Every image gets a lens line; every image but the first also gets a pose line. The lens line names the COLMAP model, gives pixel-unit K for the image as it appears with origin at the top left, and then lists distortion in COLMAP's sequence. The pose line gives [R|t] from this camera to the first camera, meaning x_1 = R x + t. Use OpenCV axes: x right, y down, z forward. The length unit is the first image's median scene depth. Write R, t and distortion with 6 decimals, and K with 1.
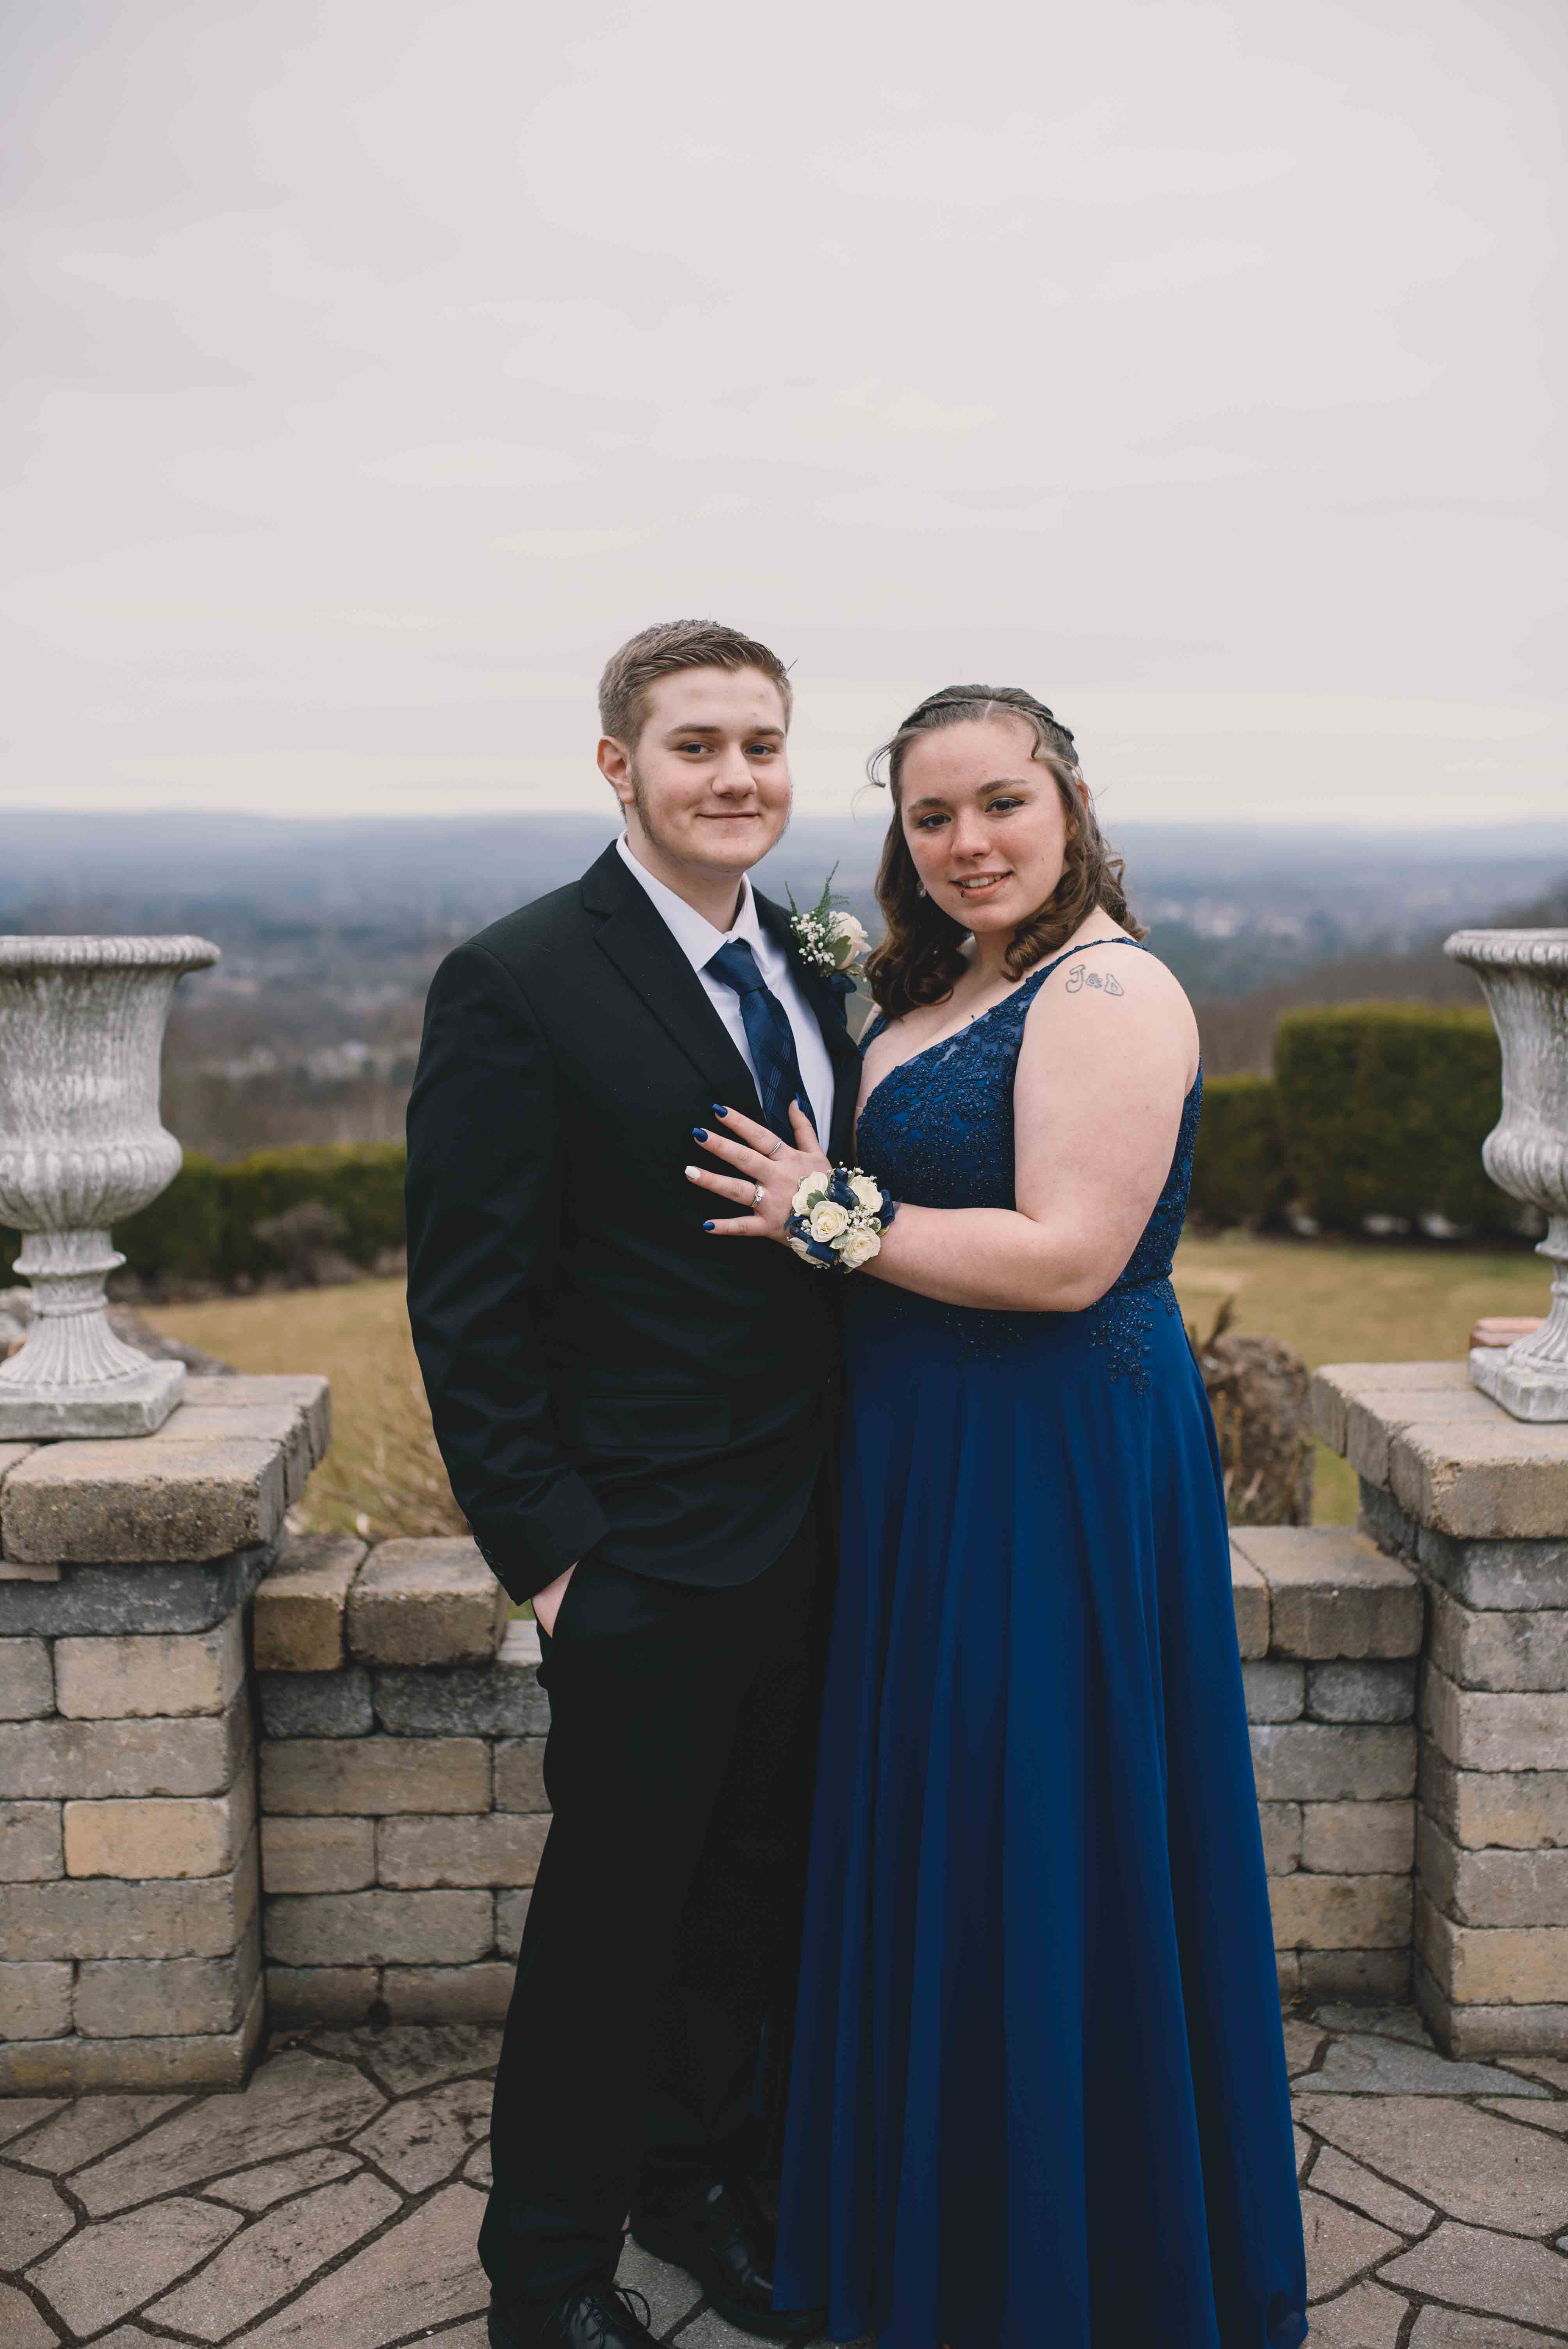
lens RADIAL K [[2244.8, 0, 791.8], [0, 2244.8, 1168.3], [0, 0, 1]] dist [-0.065282, 0.092032]
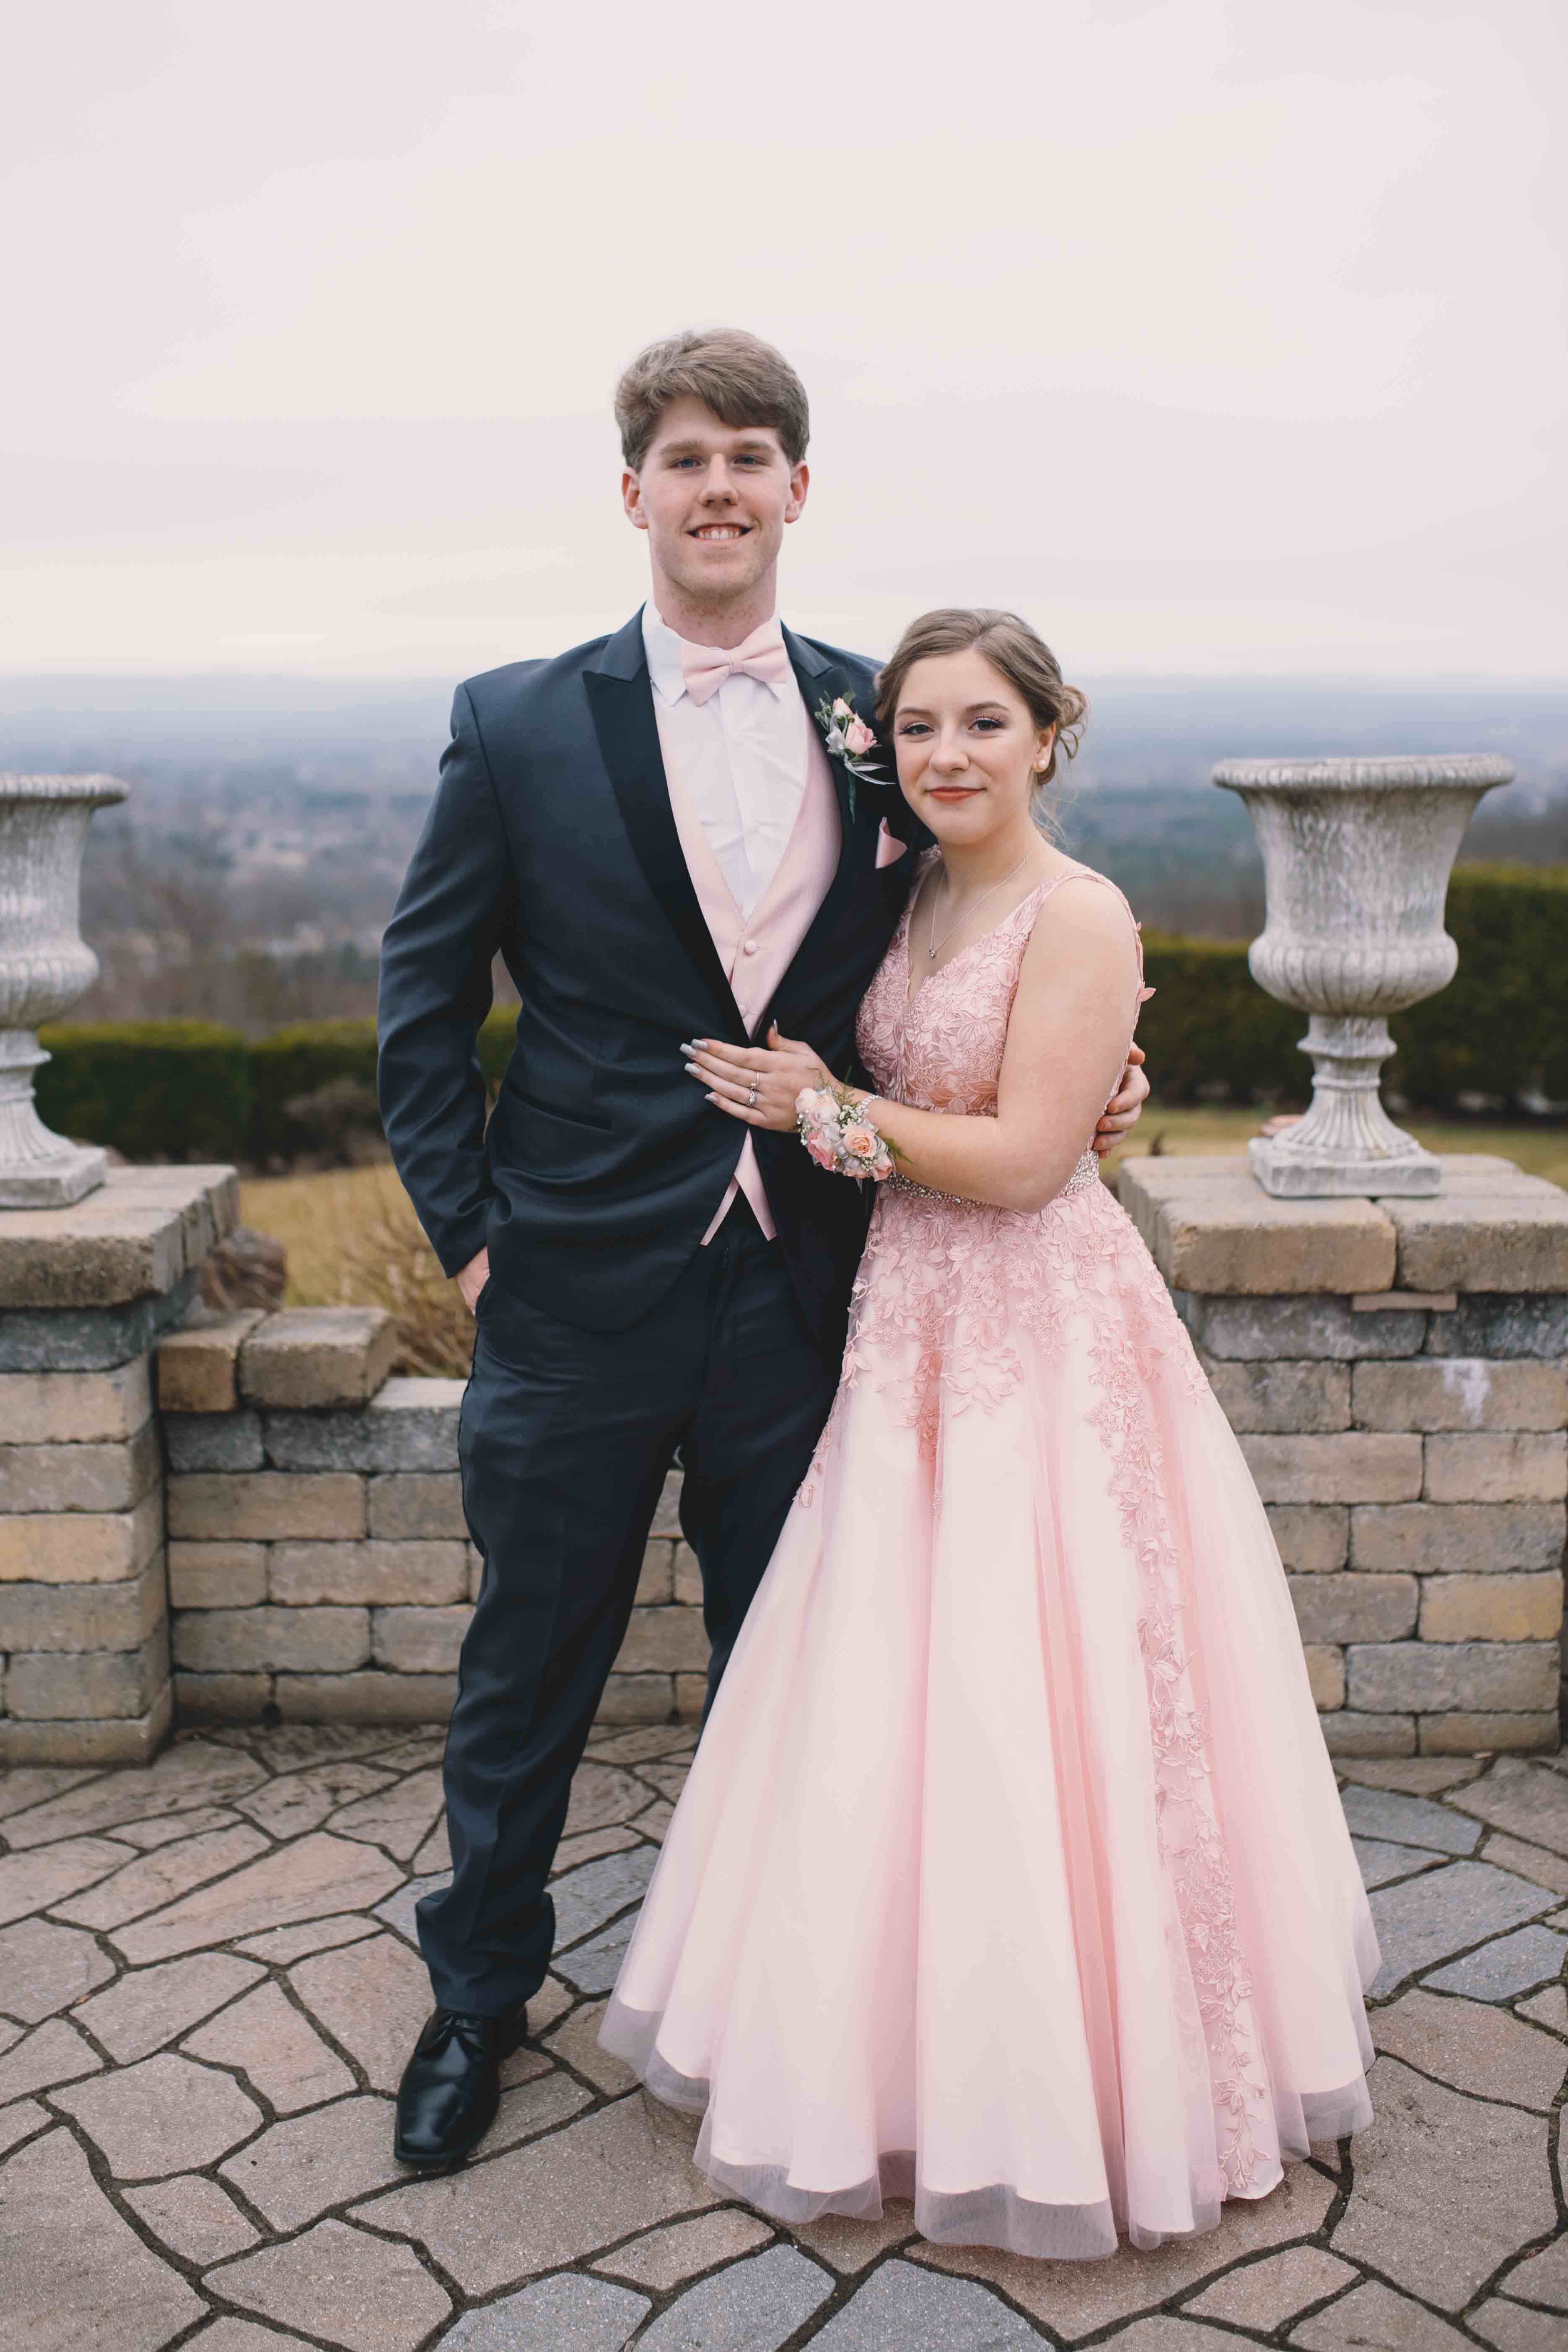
lens RADIAL K [[2408.8, 0, 733.1], [0, 2408.8, 1103.5], [0, 0, 1]] dist [-0.065575, 0.099777]
pose [[0.998261, -0.001475, -0.058928, 0.132356], [0.002744, 0.999766, 0.021457, 0.041295], [0.058882, -0.021582, 0.998032, -0.223914]]
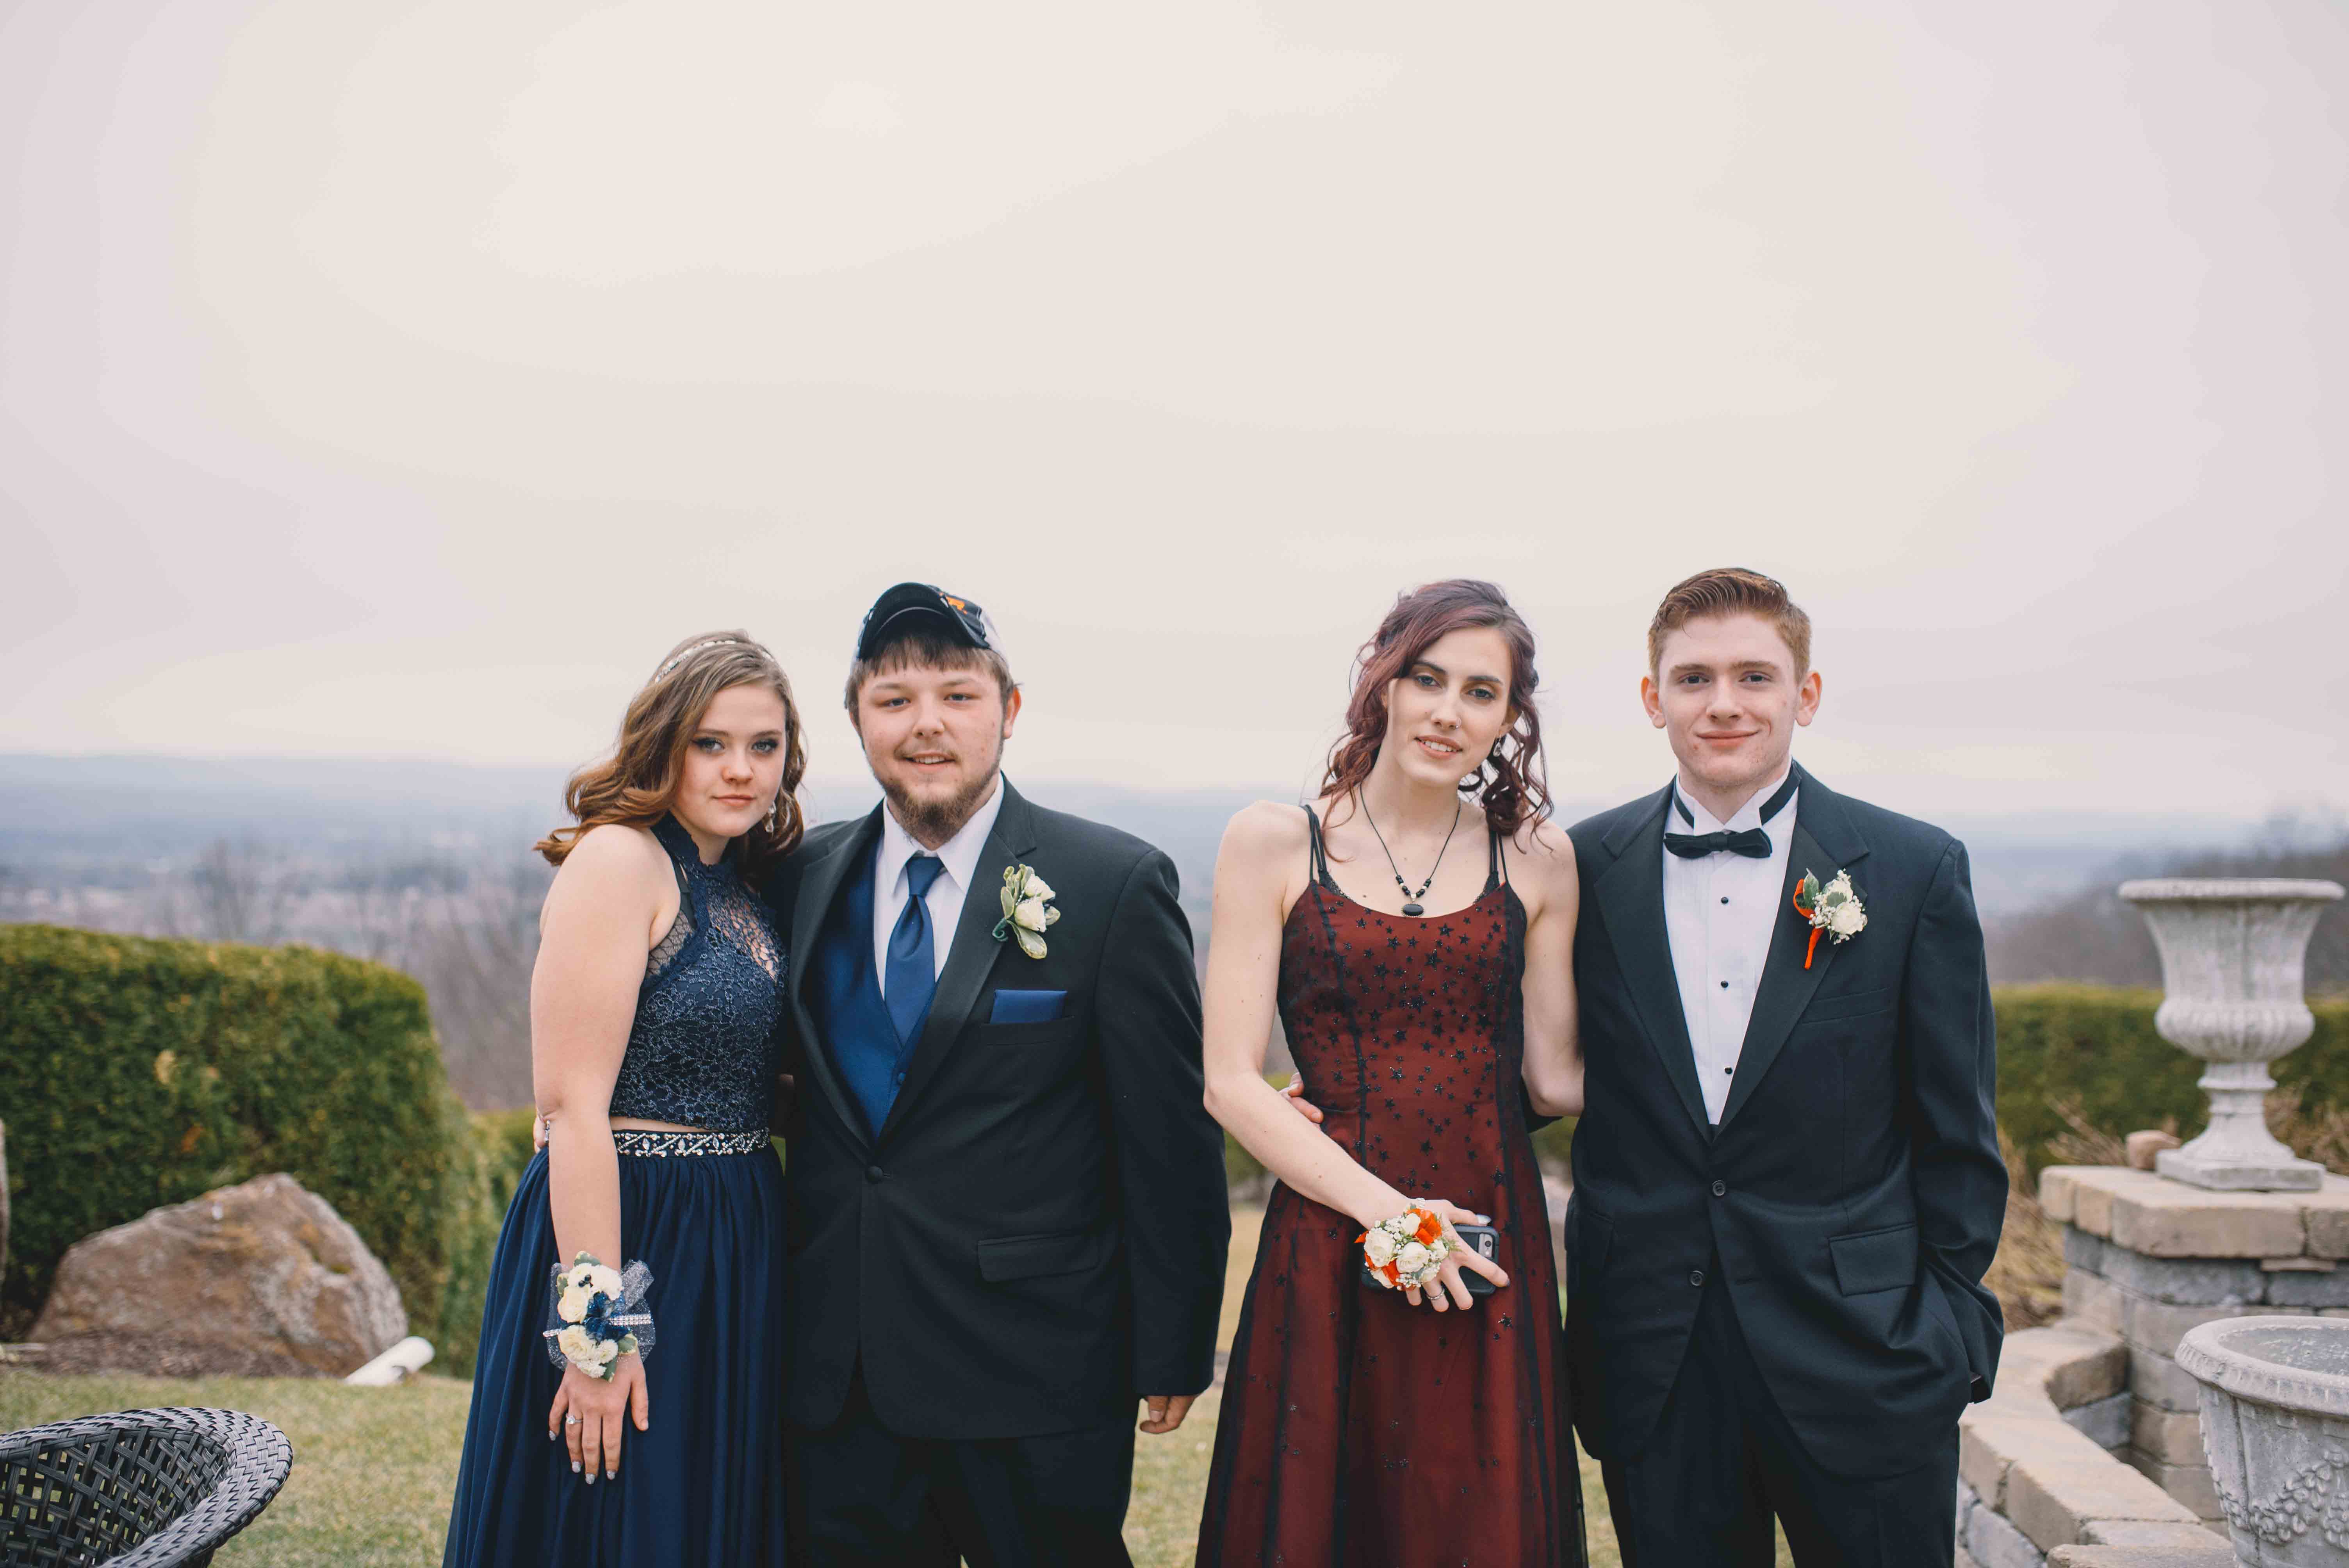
lens RADIAL K [[2244.1, 0, 1176.7], [0, 2244.1, 784.1], [0, 0, 1]] dist [-0.067576, 0.100575]
pose [[0.998405, 0.022539, -0.051763, -1.055957], [-0.030437, 0.987085, -0.157278, 0.109033], [0.047550, 0.158602, 0.986197, -0.677360]]
